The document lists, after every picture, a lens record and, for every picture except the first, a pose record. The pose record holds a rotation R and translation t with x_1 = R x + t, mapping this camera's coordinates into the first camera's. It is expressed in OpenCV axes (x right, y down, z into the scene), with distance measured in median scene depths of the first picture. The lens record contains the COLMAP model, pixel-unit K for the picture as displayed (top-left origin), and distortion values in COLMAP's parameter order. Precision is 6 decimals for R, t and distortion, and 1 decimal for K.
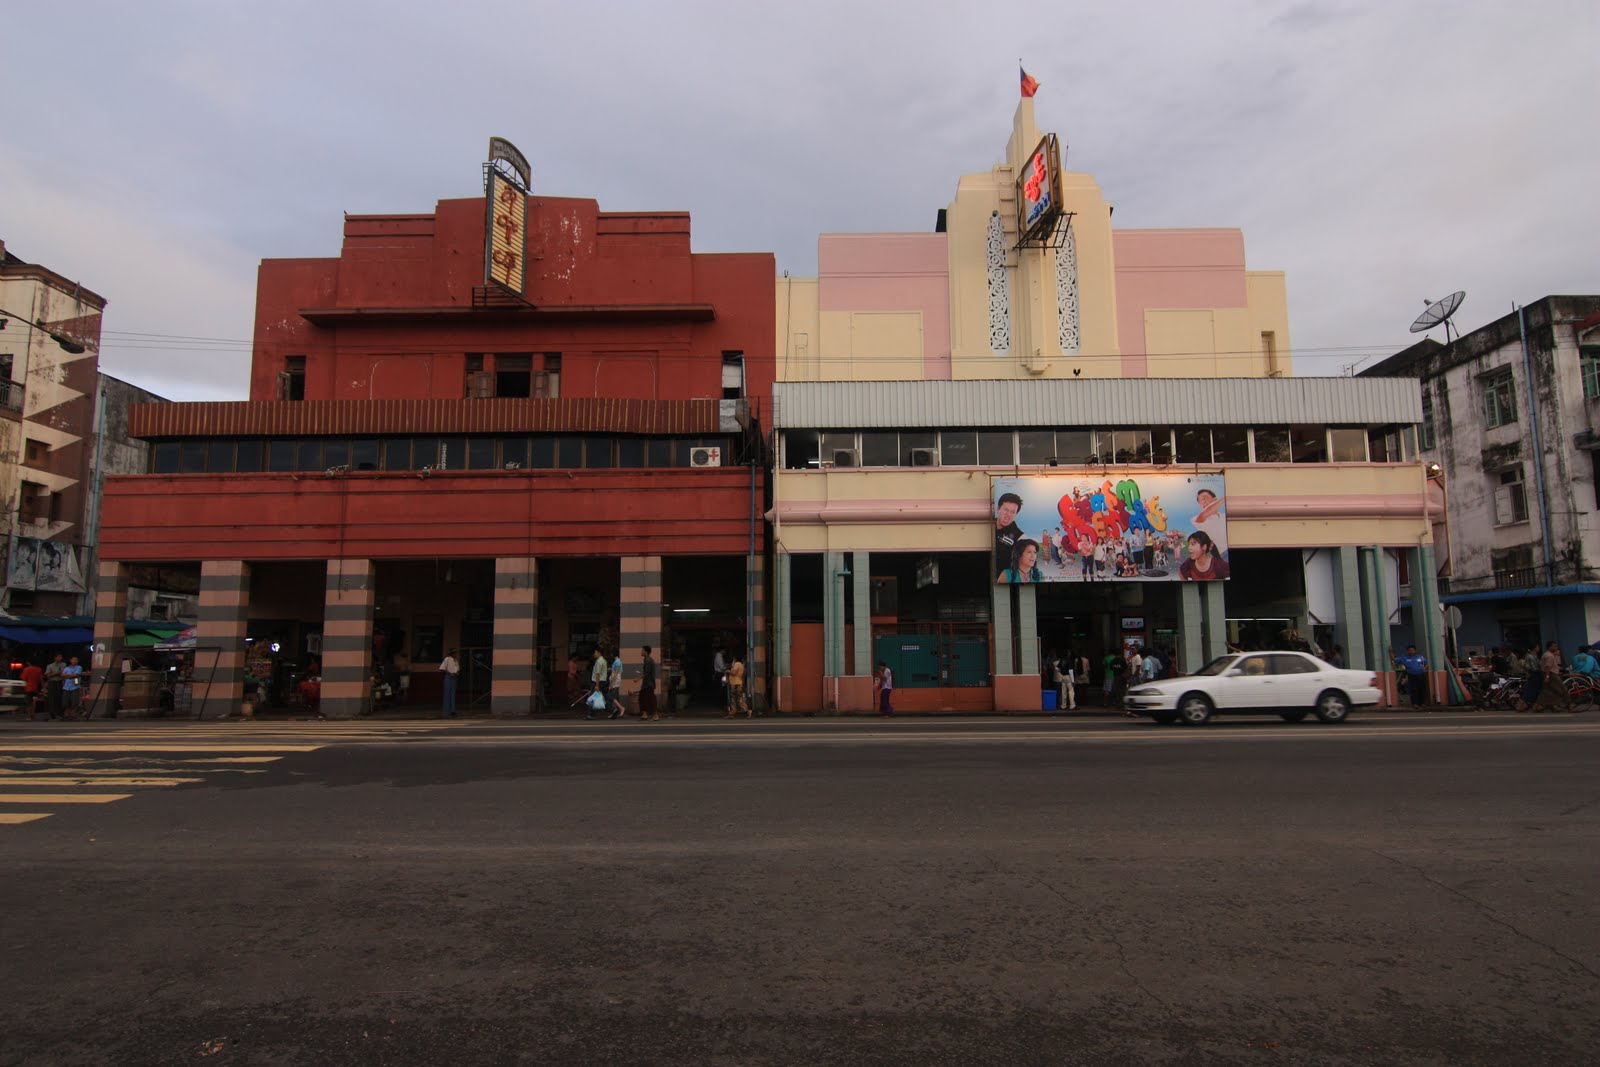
lens RADIAL K [[950.8, 0, 806.3], [0, 950.8, 533.4], [0, 0, 1]] dist [-0.007113, -0.003874]
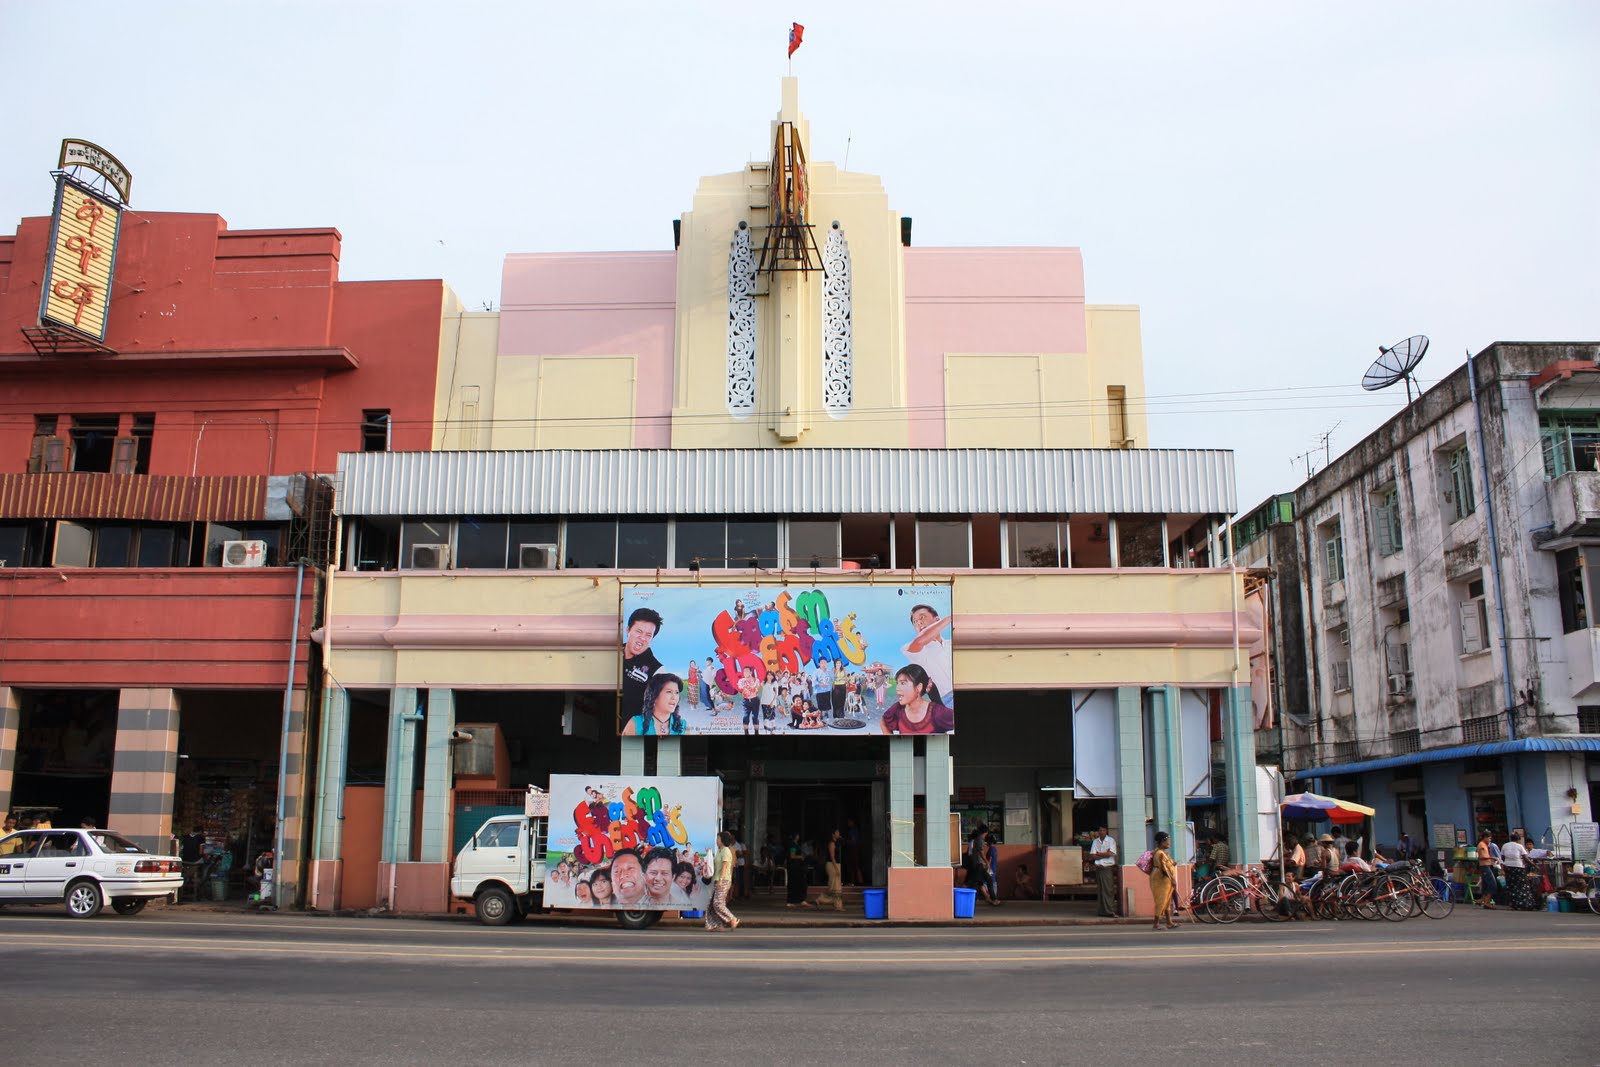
lens RADIAL K [[1330.7, 0, 796.2], [0, 1330.7, 536.8], [0, 0, 1]] dist [-0.144653, 0.096164]
pose [[0.999783, 0.006582, -0.019754, 0.309184], [-0.008389, 0.995643, -0.092867, -0.003842], [0.019057, 0.093012, 0.995483, 0.010224]]
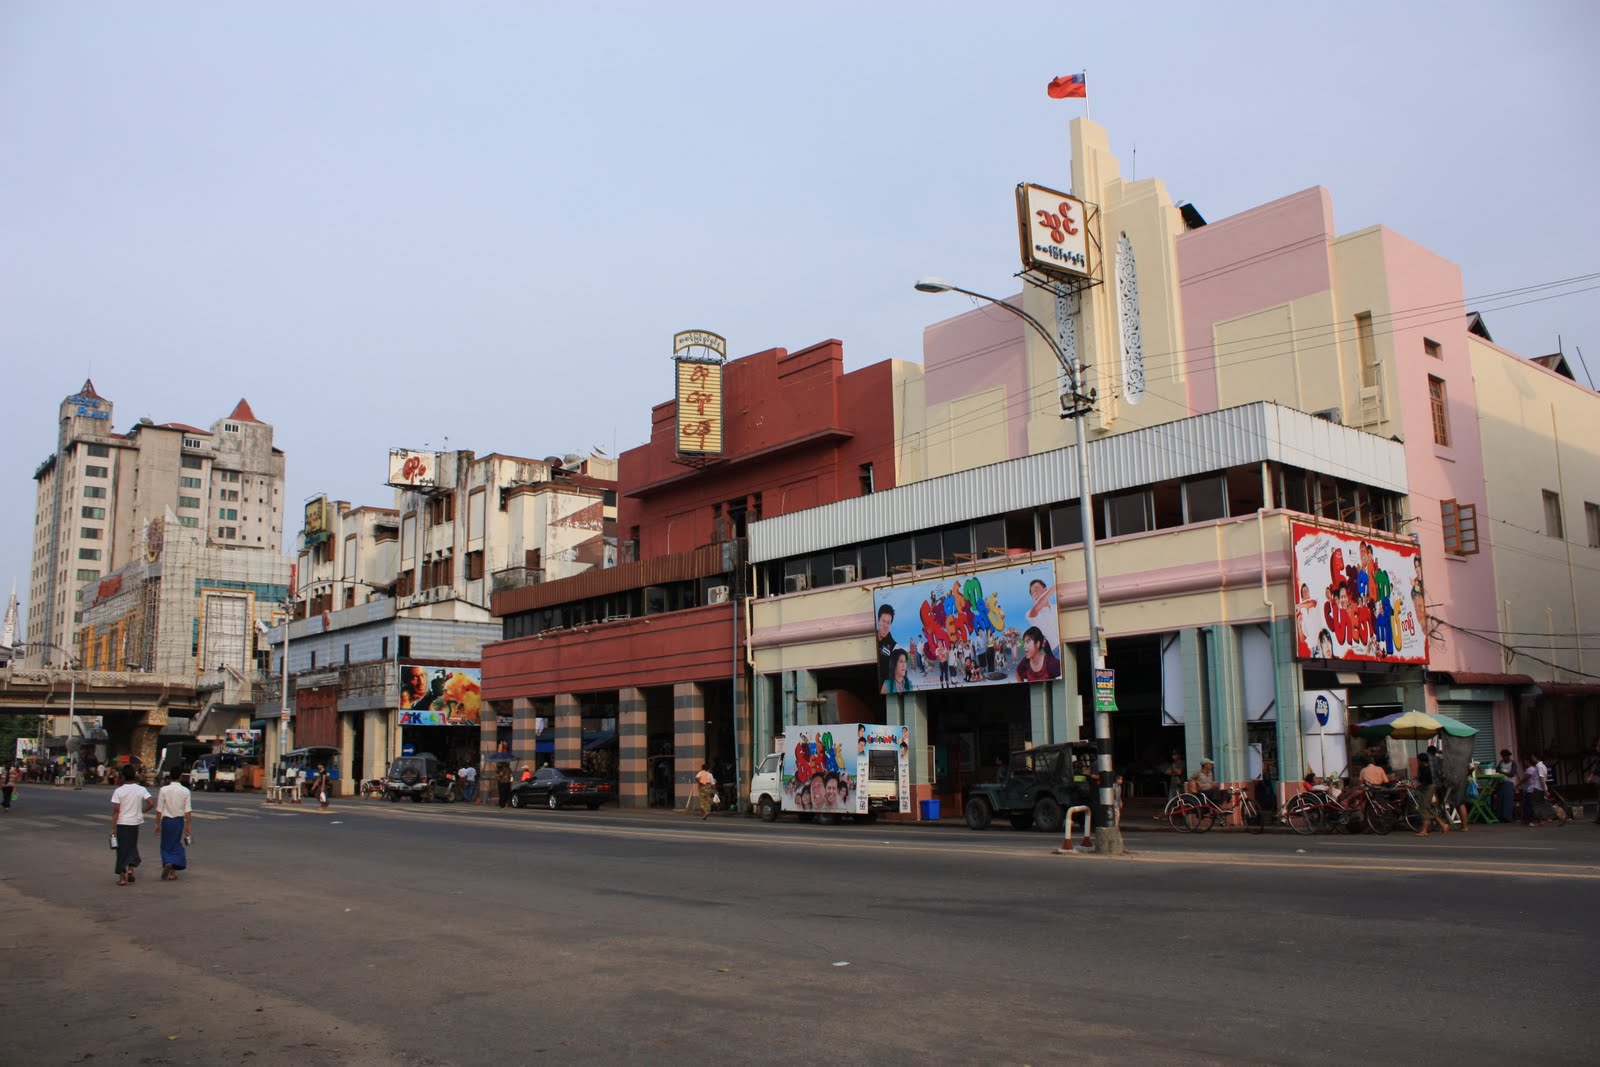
lens RADIAL K [[1330.7, 0, 795.7], [0, 1330.7, 526.7], [0, 0, 1]] dist [-0.144653, 0.096164]
pose [[0.638161, -0.135515, -0.757882, 1.104010], [0.108413, 0.990396, -0.085803, -0.011673], [0.762231, -0.027408, 0.646724, 0.014262]]
